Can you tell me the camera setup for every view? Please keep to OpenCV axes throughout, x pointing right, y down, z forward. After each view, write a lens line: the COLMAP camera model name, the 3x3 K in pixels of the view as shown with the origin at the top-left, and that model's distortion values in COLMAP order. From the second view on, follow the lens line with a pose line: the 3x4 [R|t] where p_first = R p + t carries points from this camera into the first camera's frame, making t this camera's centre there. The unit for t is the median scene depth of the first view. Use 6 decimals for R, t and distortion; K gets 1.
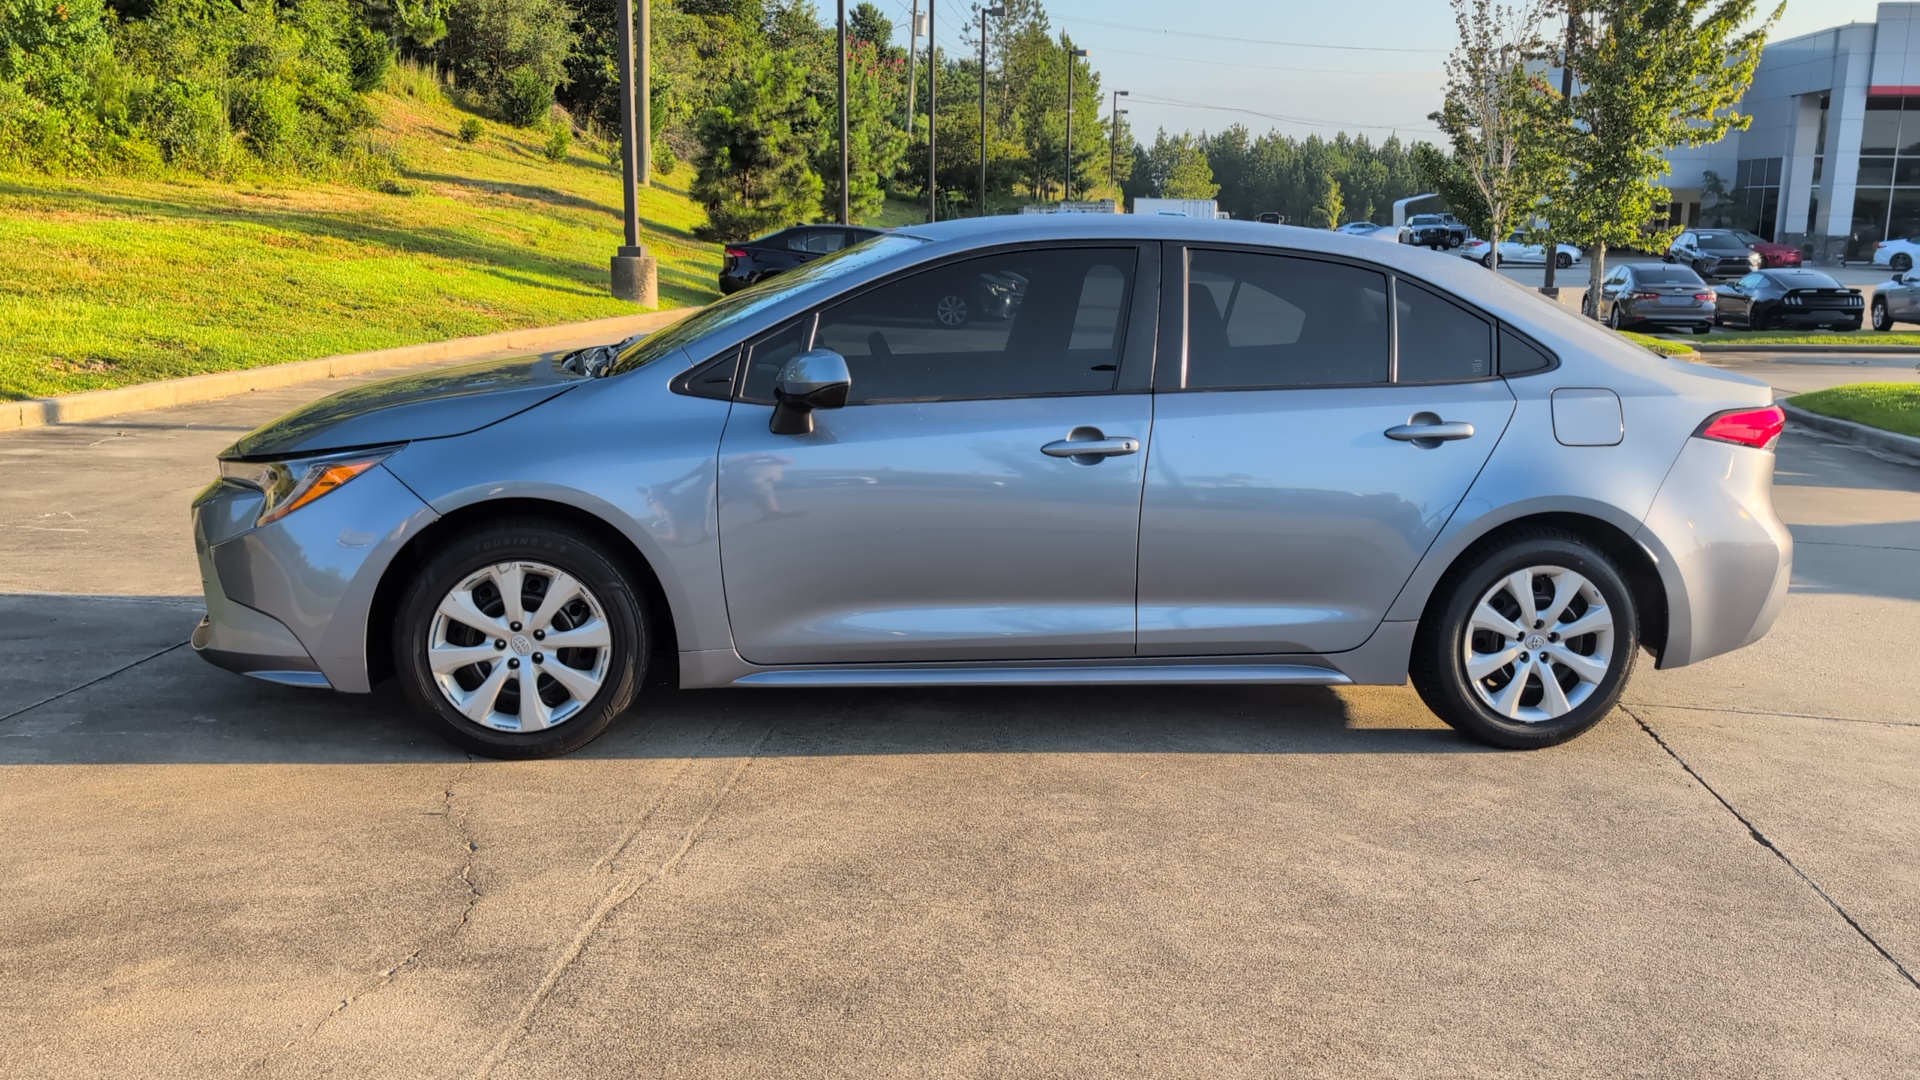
lens RADIAL K [[1601.1, 0, 965.4], [0, 1601.1, 535.8], [0, 0, 1]] dist [0.020282, -0.014386]
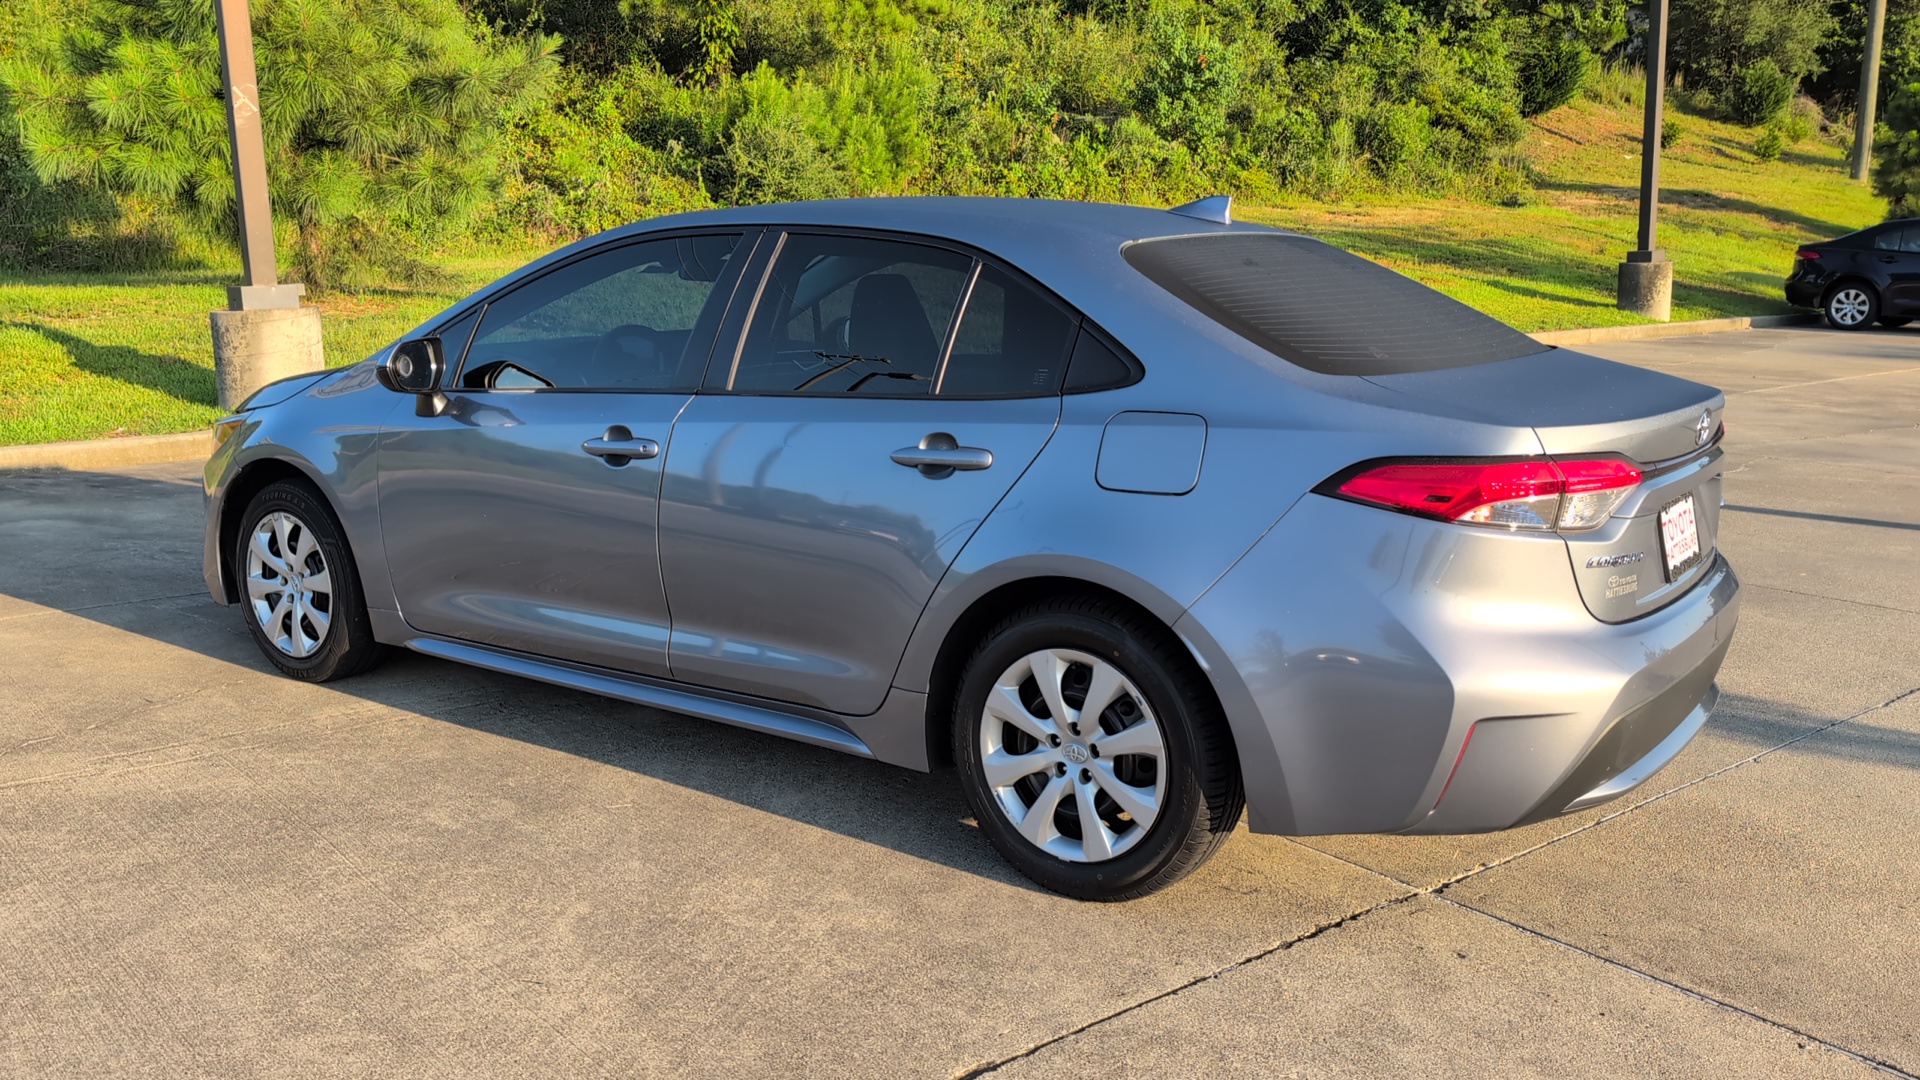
lens RADIAL K [[1601.1, 0, 965.4], [0, 1601.1, 535.8], [0, 0, 1]] dist [0.020282, -0.014386]
pose [[0.718407, 0.096510, -0.688896, 0.115819], [-0.102634, 0.994196, 0.032249, -0.007275], [0.688010, 0.047536, 0.724143, 0.060700]]
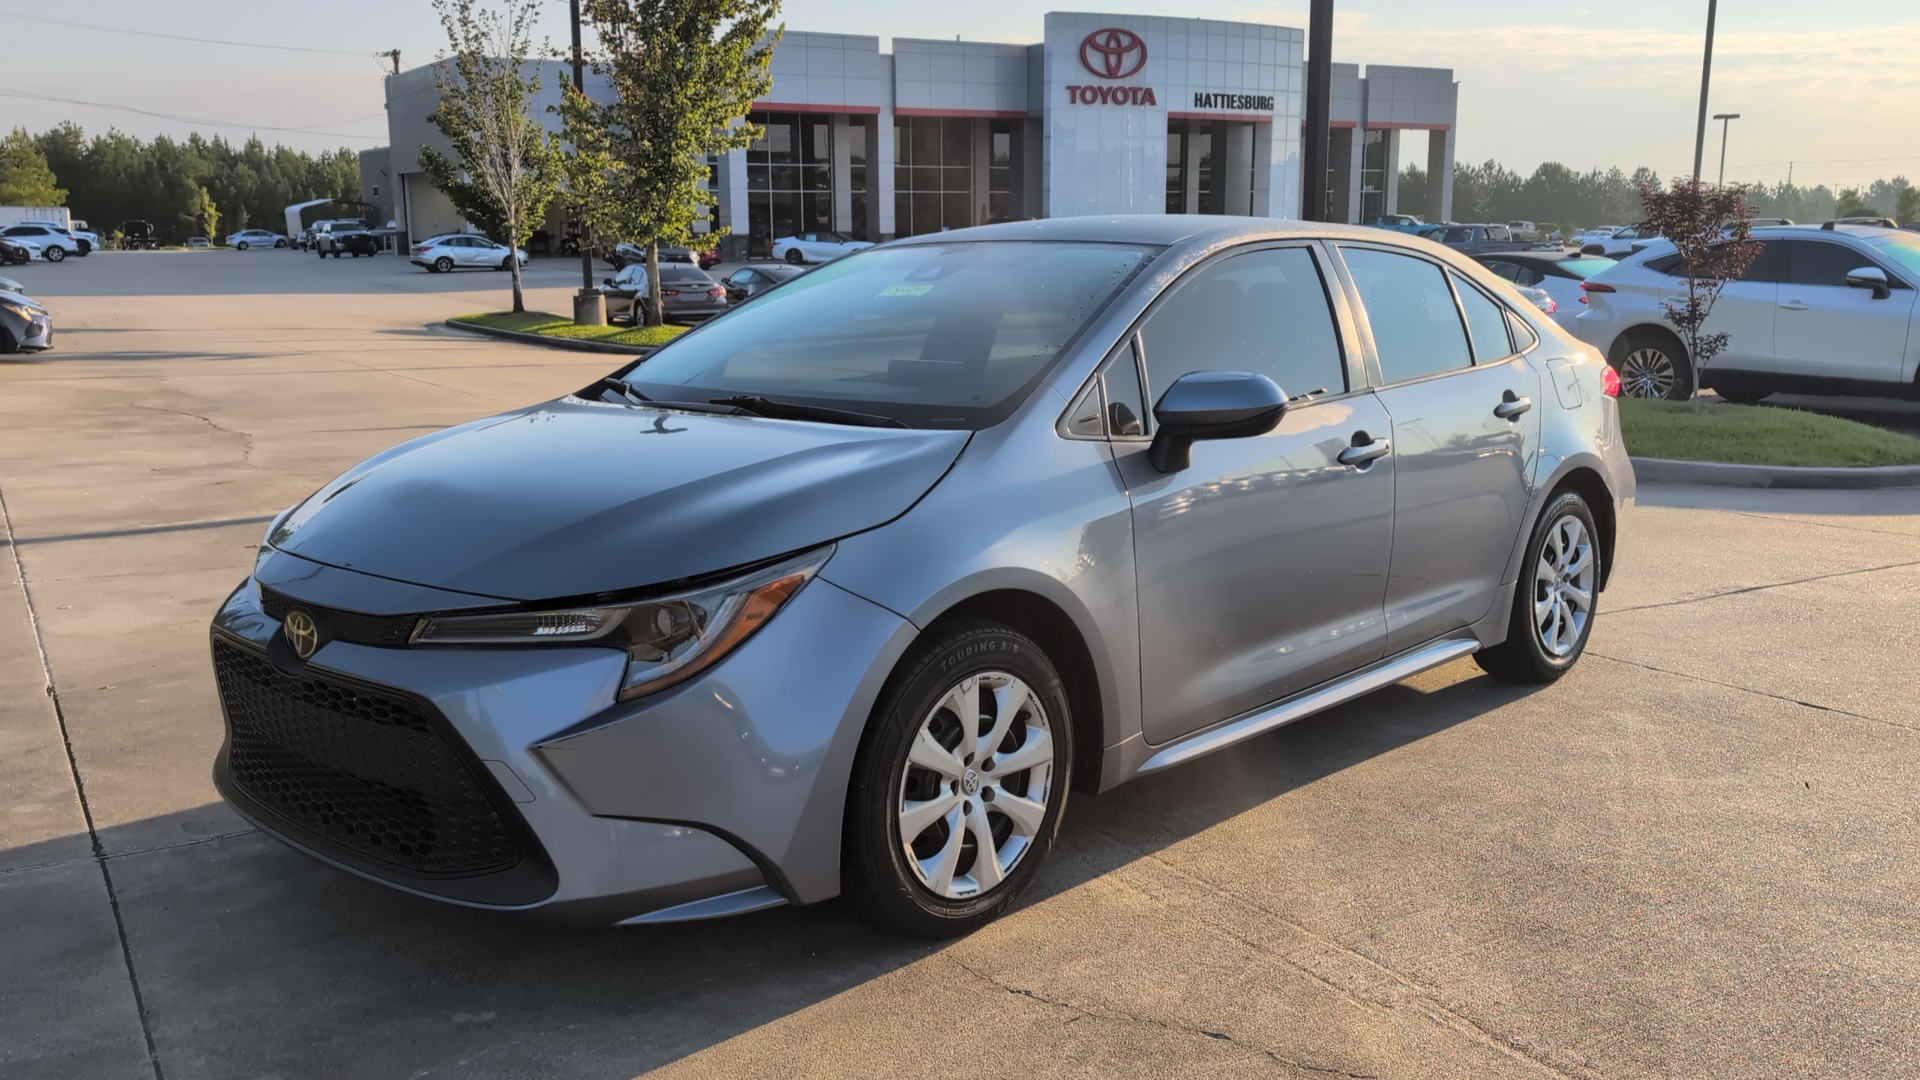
lens RADIAL K [[1601.1, 0, 965.4], [0, 1601.1, 535.8], [0, 0, 1]] dist [0.020282, -0.014386]
pose [[0.786111, -0.135046, 0.603152, -0.092995], [0.136852, 0.989648, 0.043217, -0.010512], [-0.602745, 0.048569, 0.796454, 0.049308]]
